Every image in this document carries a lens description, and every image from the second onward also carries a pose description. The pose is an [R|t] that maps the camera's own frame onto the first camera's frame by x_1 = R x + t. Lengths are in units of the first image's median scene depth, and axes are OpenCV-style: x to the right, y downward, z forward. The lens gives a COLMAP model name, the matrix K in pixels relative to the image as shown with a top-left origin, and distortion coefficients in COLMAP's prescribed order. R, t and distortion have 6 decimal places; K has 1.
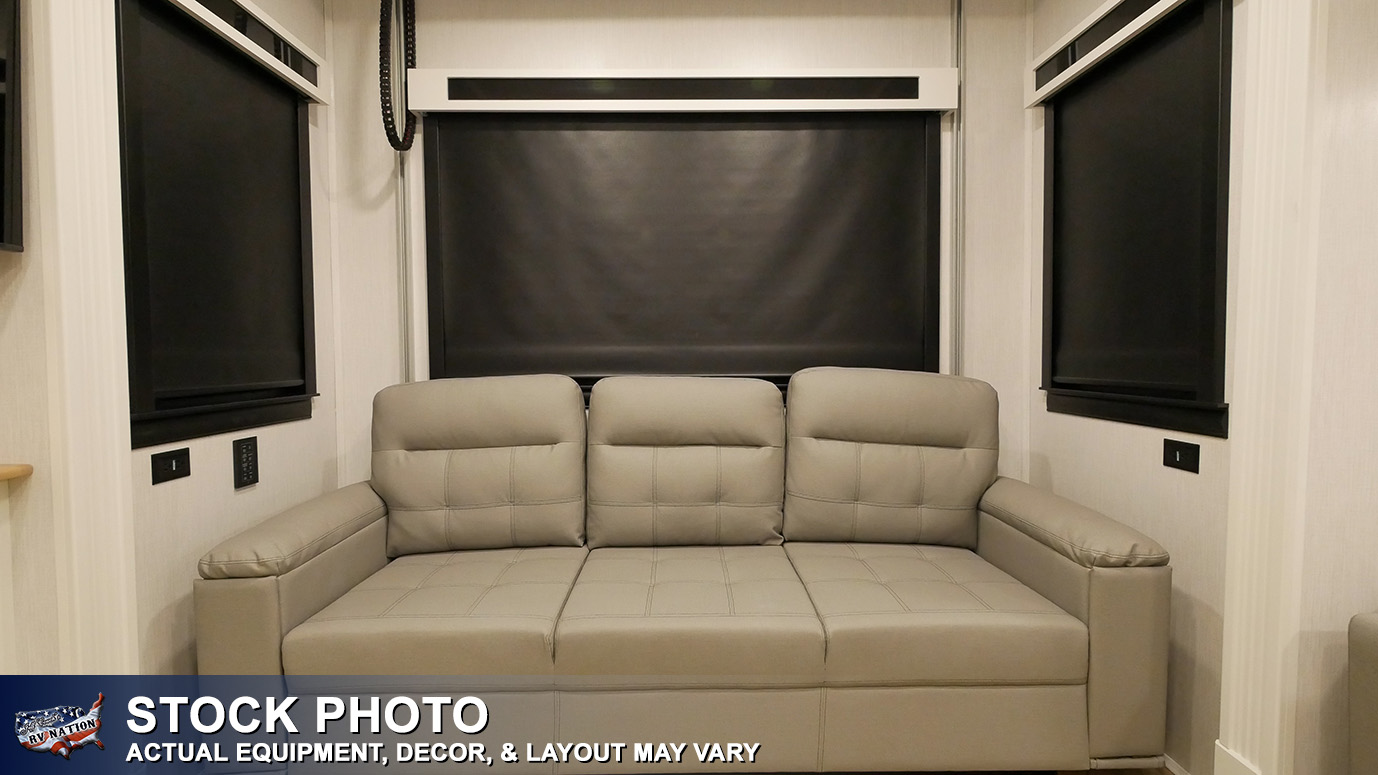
lens RADIAL K [[658.1, 0, 689.5], [0, 658.1, 378.7], [0, 0, 1]] dist [0.001199, -0.001363]
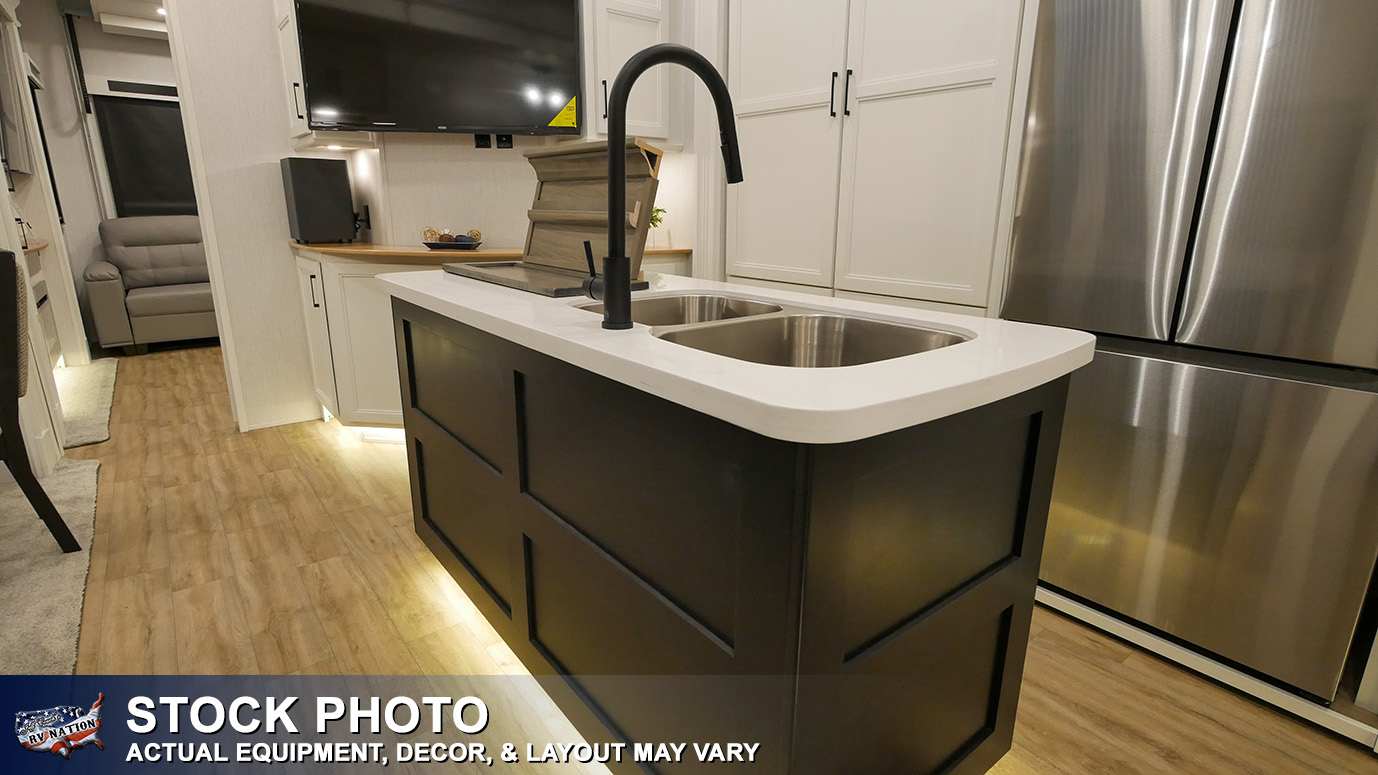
lens RADIAL K [[658.1, 0, 683.5], [0, 658.1, 386.1], [0, 0, 1]] dist [0.001199, -0.001363]
pose [[0.790114, -0.143781, 0.595858, -0.324930], [0.006421, 0.973988, 0.226509, 0.074162], [-0.612926, -0.175142, 0.770485, -2.334364]]
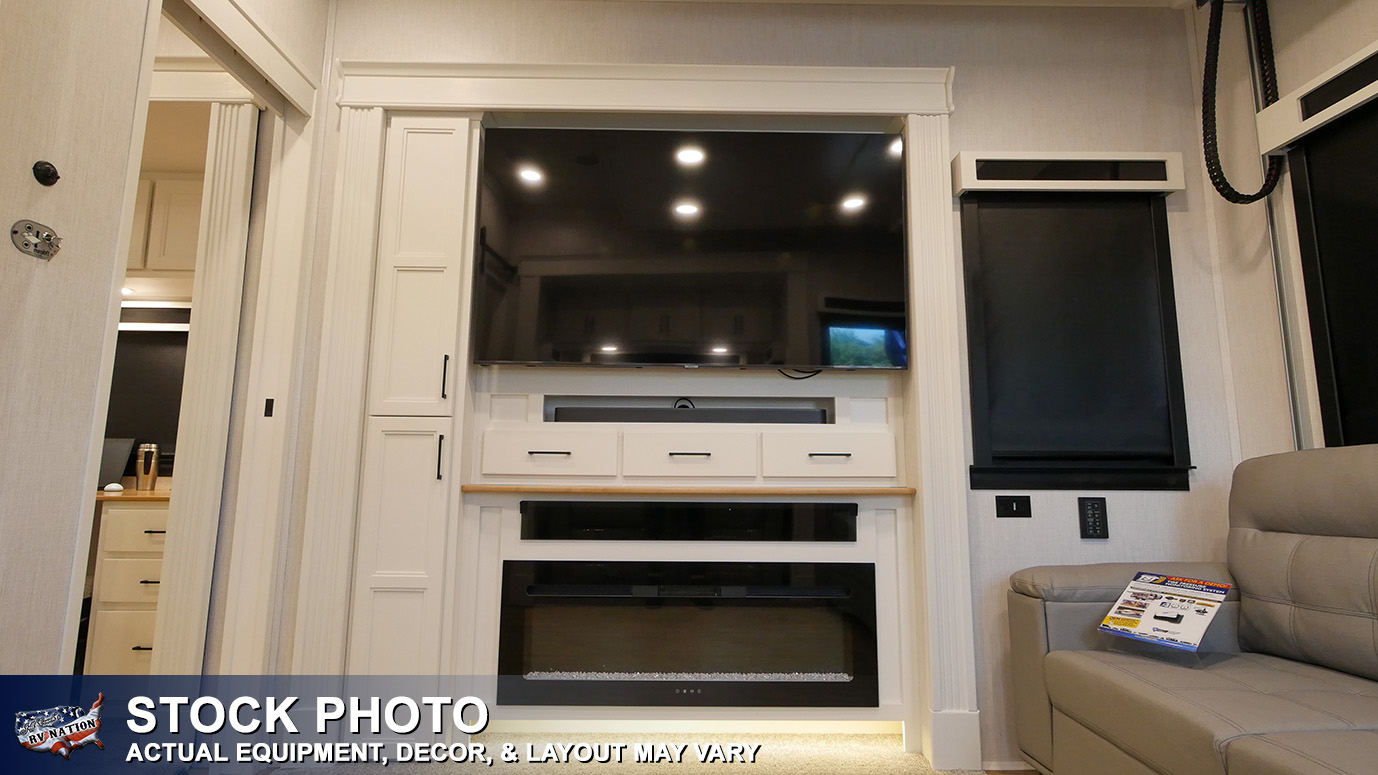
lens RADIAL K [[658.1, 0, 697.6], [0, 658.1, 381.5], [0, 0, 1]] dist [0.001199, -0.001363]
pose [[-0.013687, -0.133417, -0.990965, 0.480428], [-0.047479, 0.990027, -0.132635, 0.066256], [0.998778, 0.045235, -0.019885, 0.267830]]
